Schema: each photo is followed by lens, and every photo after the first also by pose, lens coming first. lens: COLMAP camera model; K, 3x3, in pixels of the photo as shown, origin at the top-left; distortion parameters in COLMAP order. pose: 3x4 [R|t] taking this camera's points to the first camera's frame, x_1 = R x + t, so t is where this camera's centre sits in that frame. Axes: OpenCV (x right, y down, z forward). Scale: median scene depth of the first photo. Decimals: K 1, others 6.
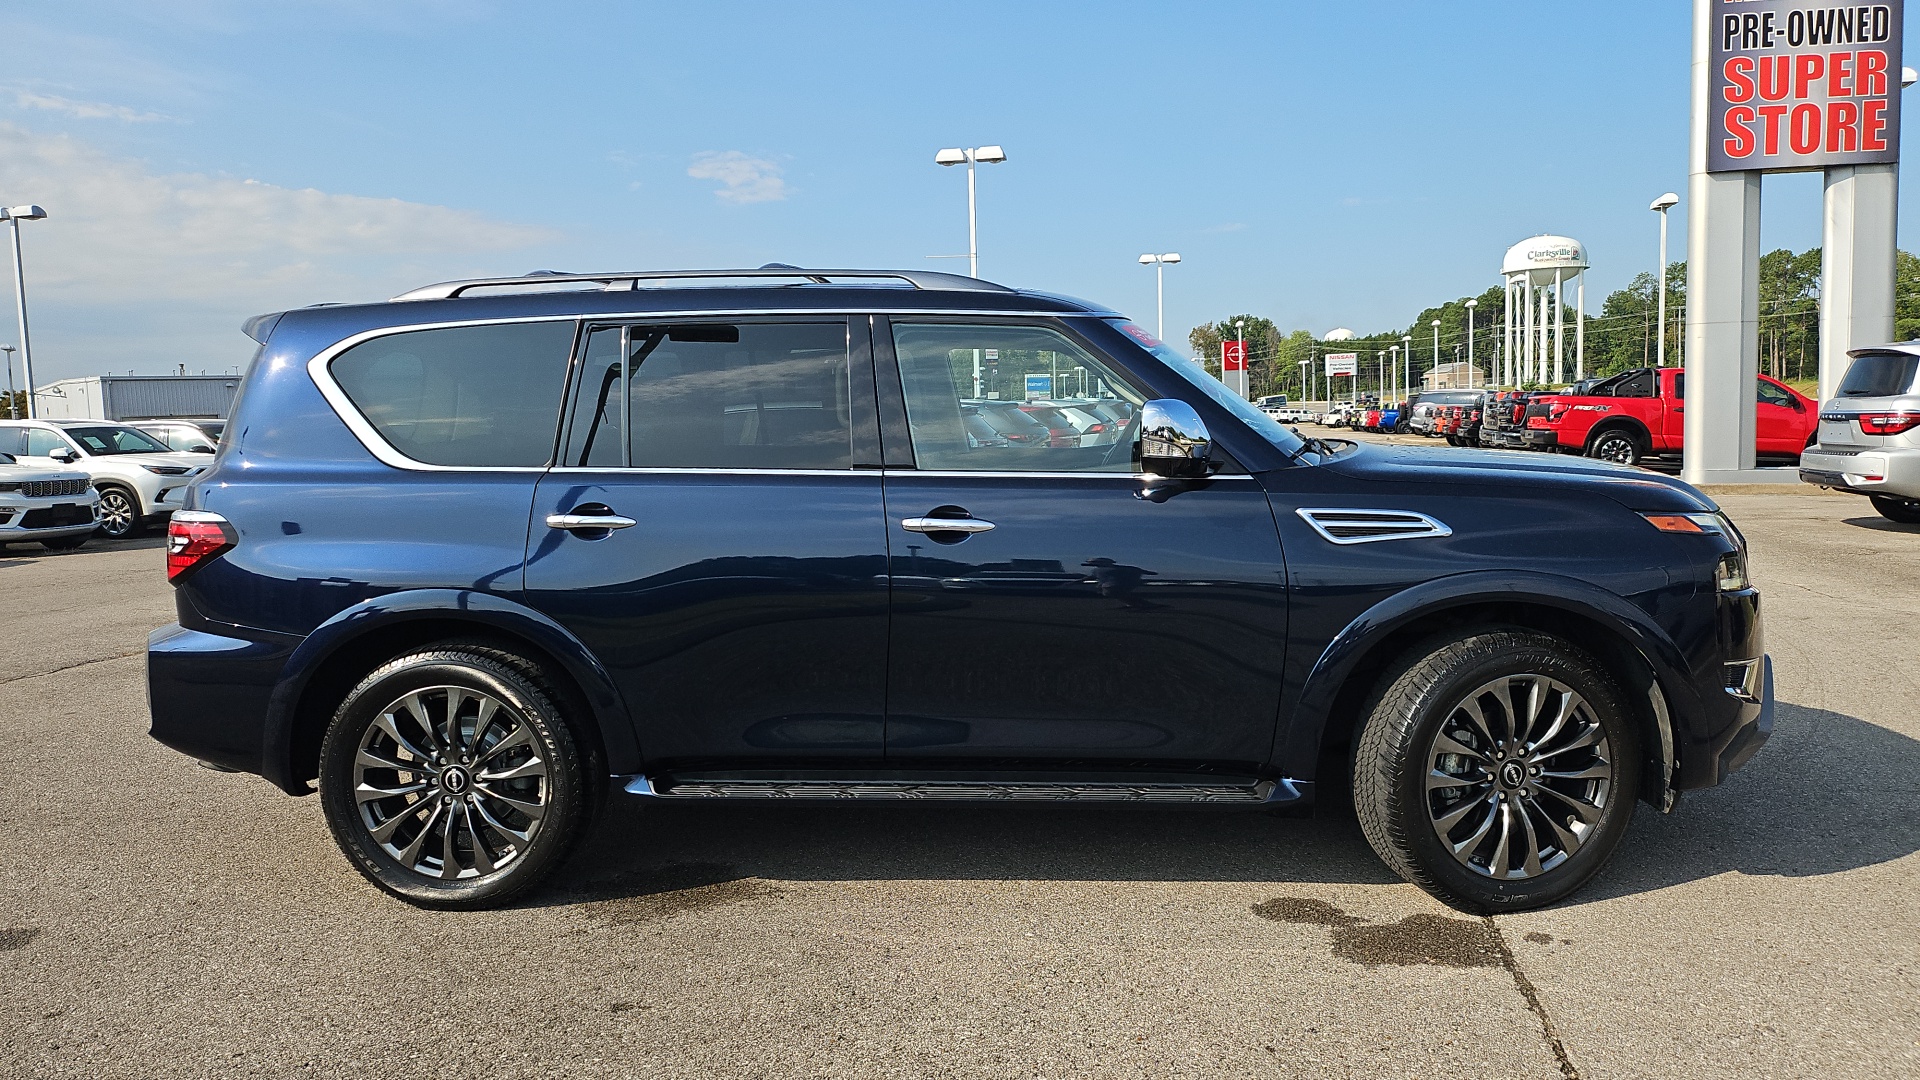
lens RADIAL K [[1354.3, 0, 1000.1], [0, 1354.3, 530.2], [0, 0, 1]] dist [0.048420, -0.044433]
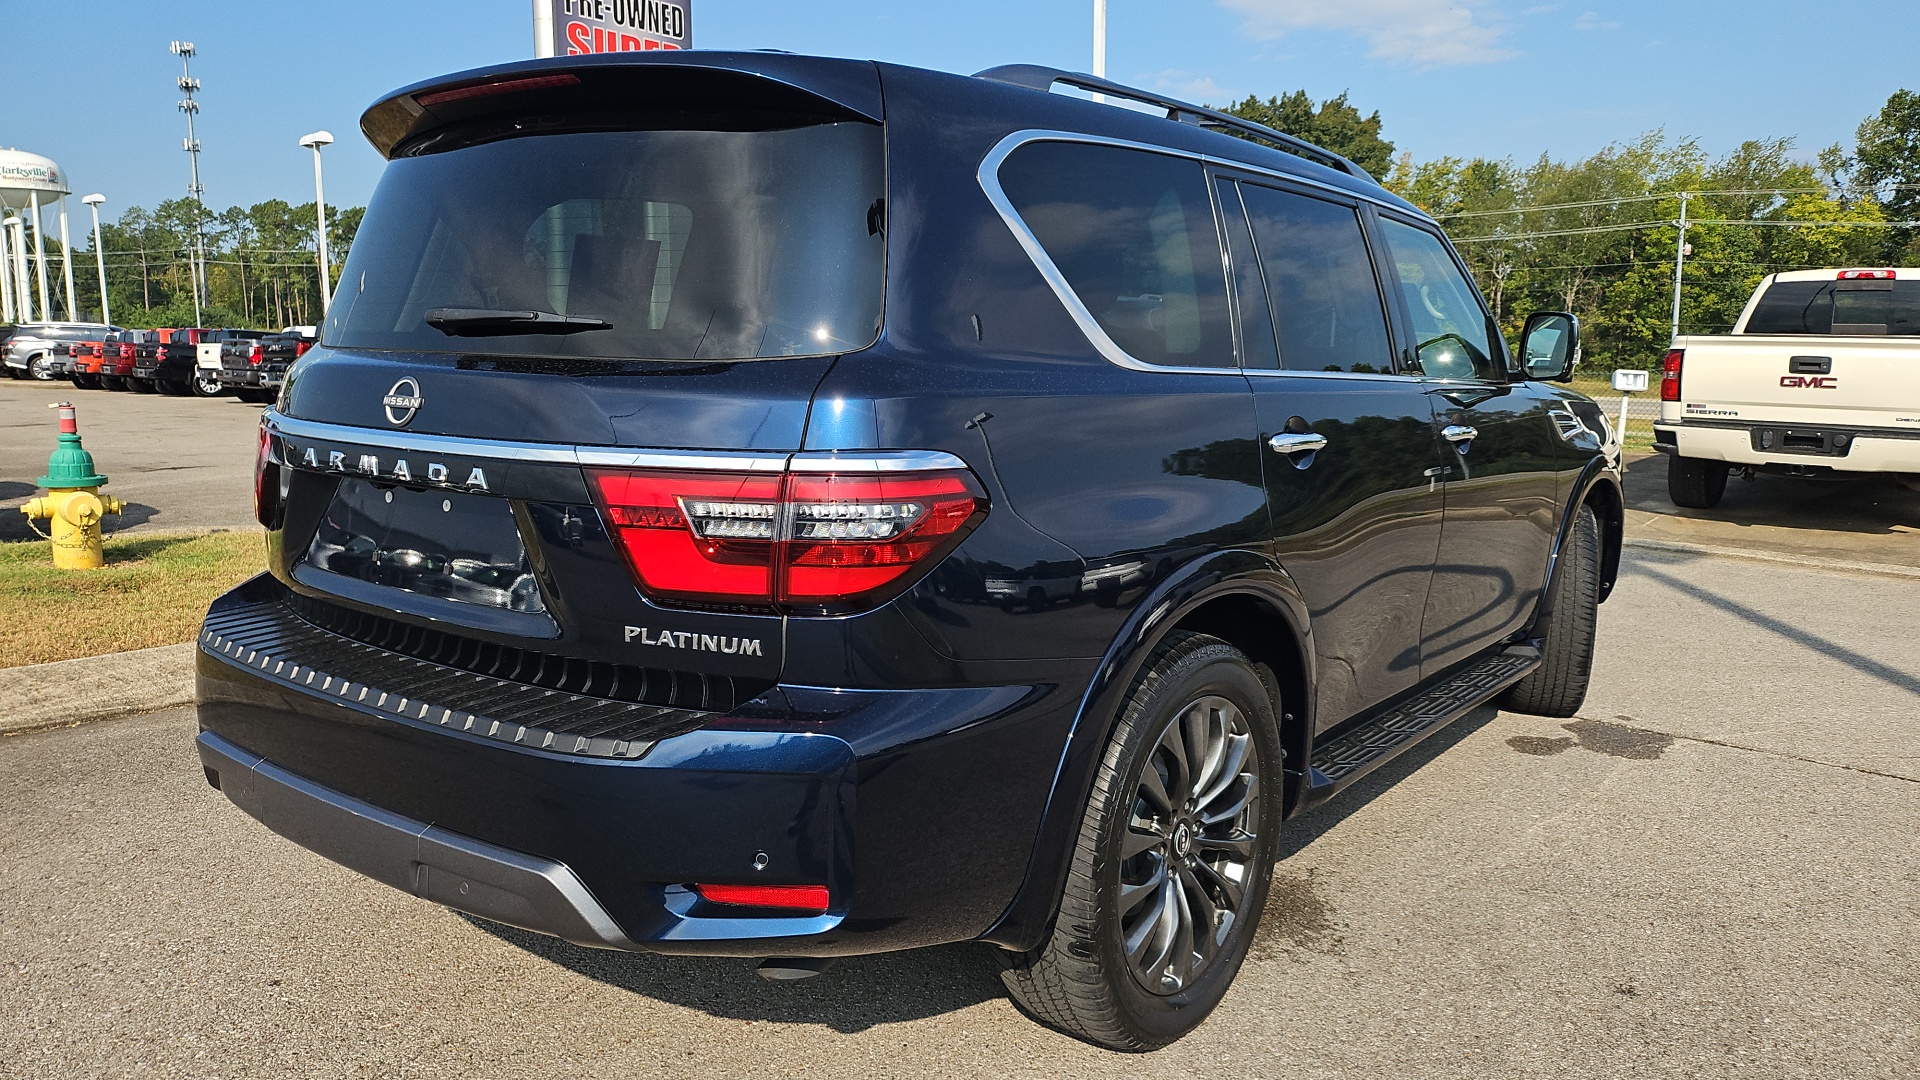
lens RADIAL K [[1367.8, 0, 953.0], [0, 1367.8, 524.3], [0, 0, 1]] dist [0.072646, -0.089120]
pose [[0.532650, -0.079412, 0.842601, -0.126765], [0.053546, 0.996756, 0.060091, -0.001830], [-0.844640, 0.013110, 0.535175, 0.092501]]
